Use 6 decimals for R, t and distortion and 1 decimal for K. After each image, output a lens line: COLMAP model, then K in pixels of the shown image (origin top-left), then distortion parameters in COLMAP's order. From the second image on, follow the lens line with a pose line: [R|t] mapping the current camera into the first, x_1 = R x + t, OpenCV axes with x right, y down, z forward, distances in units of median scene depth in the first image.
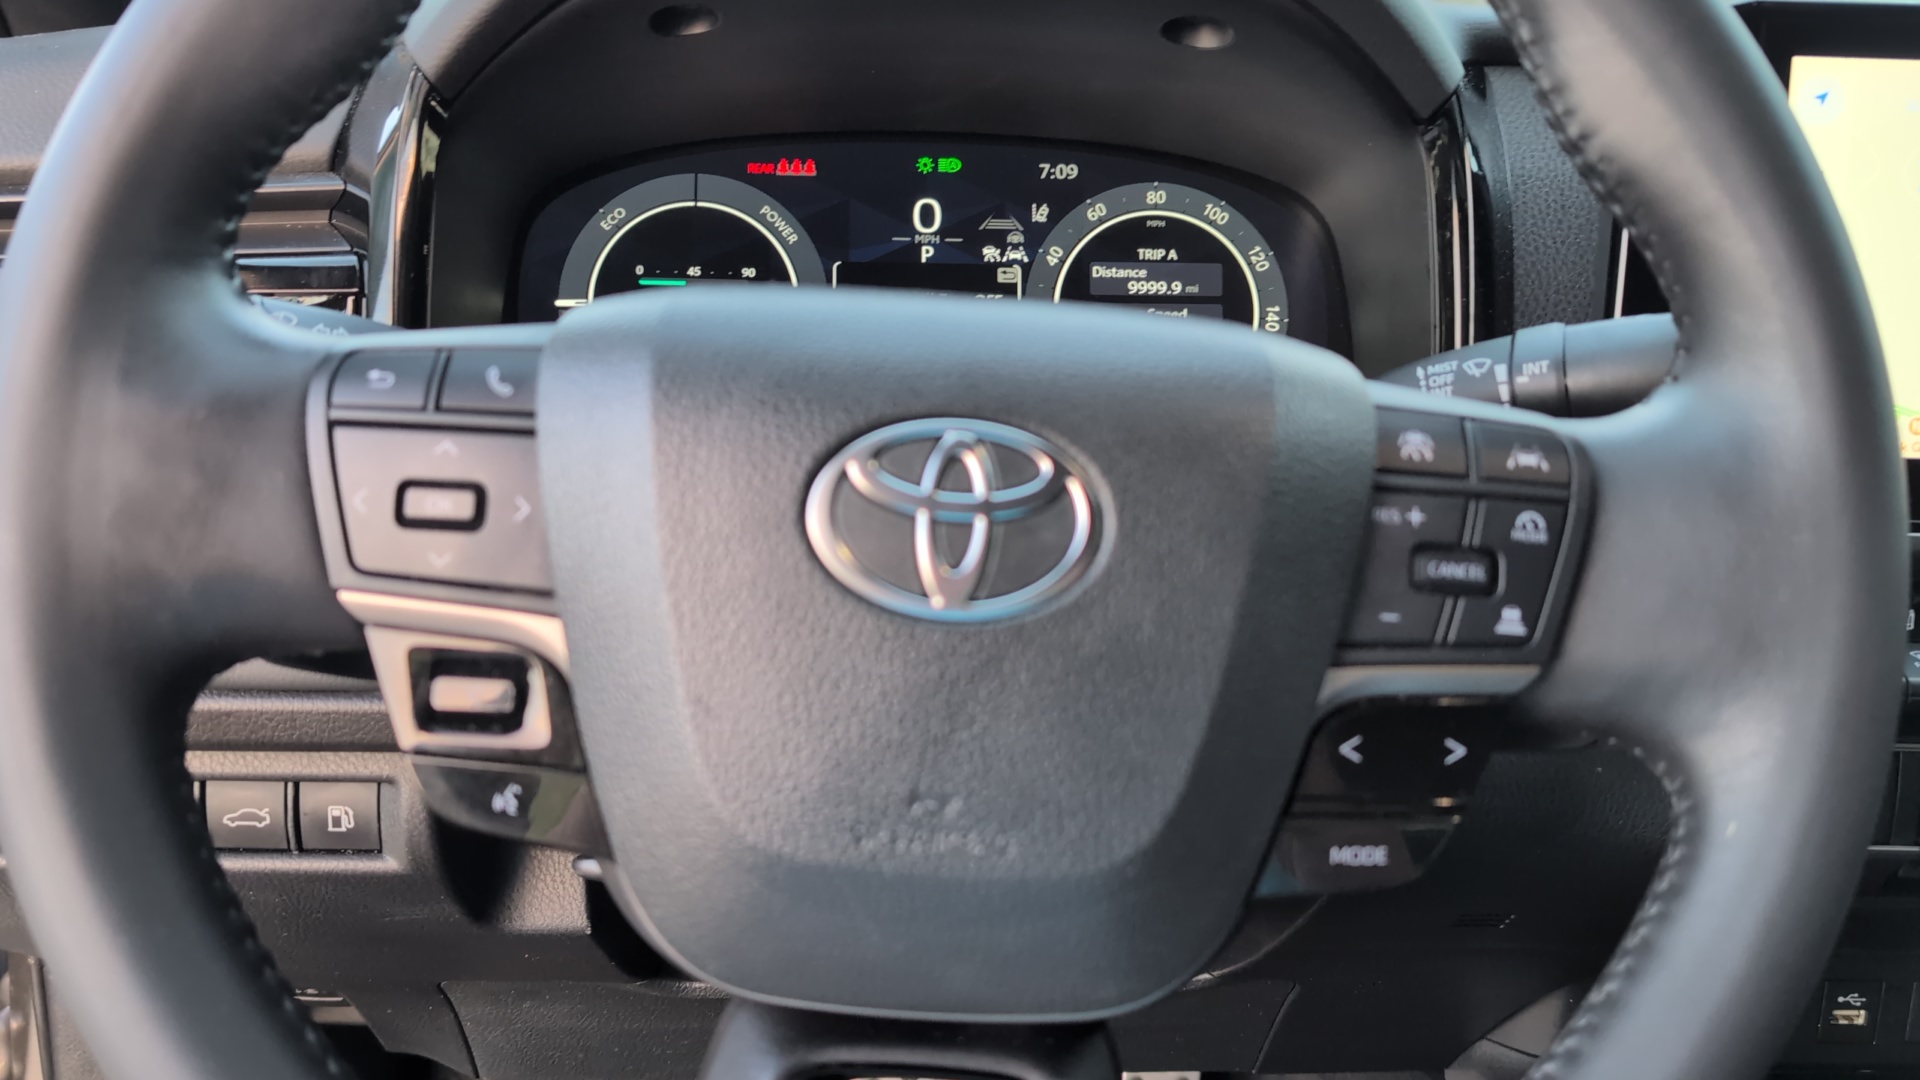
lens RADIAL K [[1609.9, 0, 951.0], [0, 1609.9, 548.8], [0, 0, 1]] dist [0.047665, -0.074167]
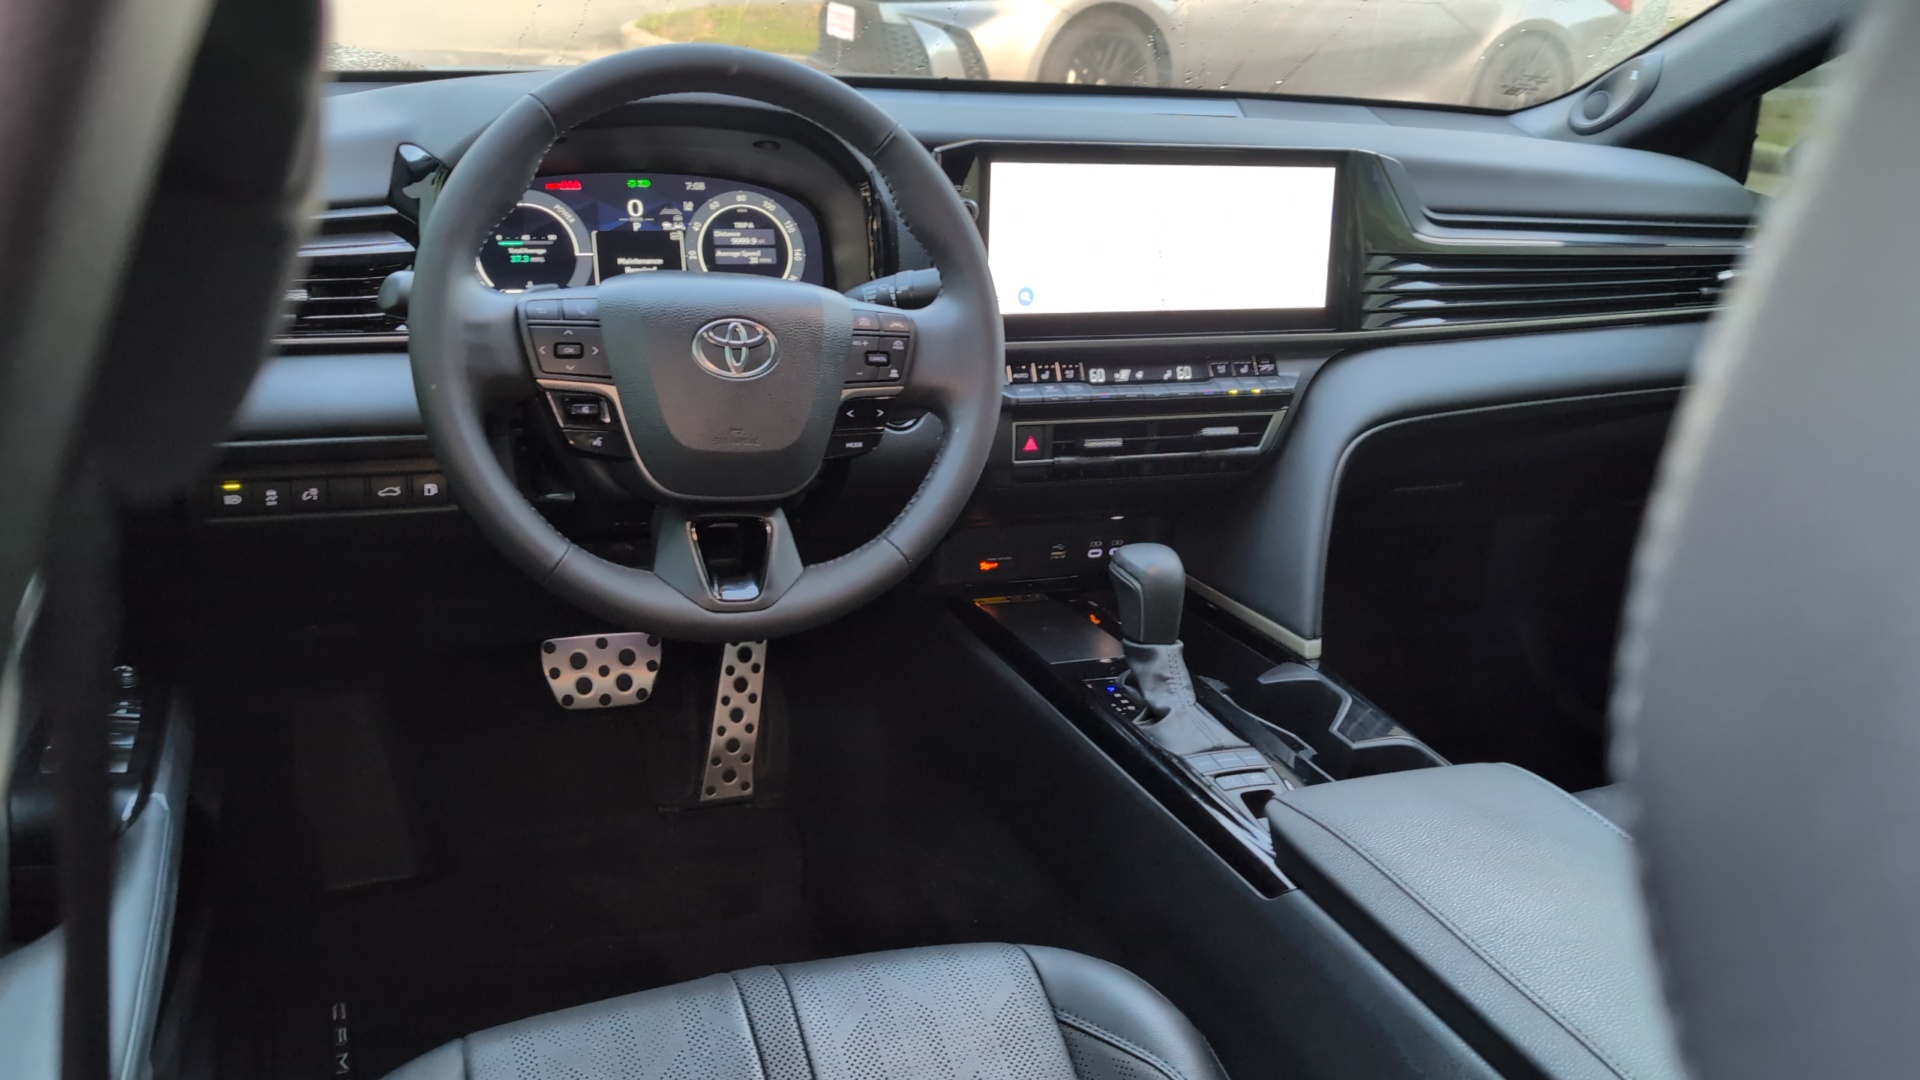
lens RADIAL K [[1609.9, 0, 973.4], [0, 1609.9, 550.3], [0, 0, 1]] dist [0.047665, -0.074167]
pose [[0.939797, -0.082516, 0.331621, -0.341188], [0.047891, 0.992635, 0.111274, 0.024794], [-0.338360, -0.088693, 0.936827, -1.187512]]
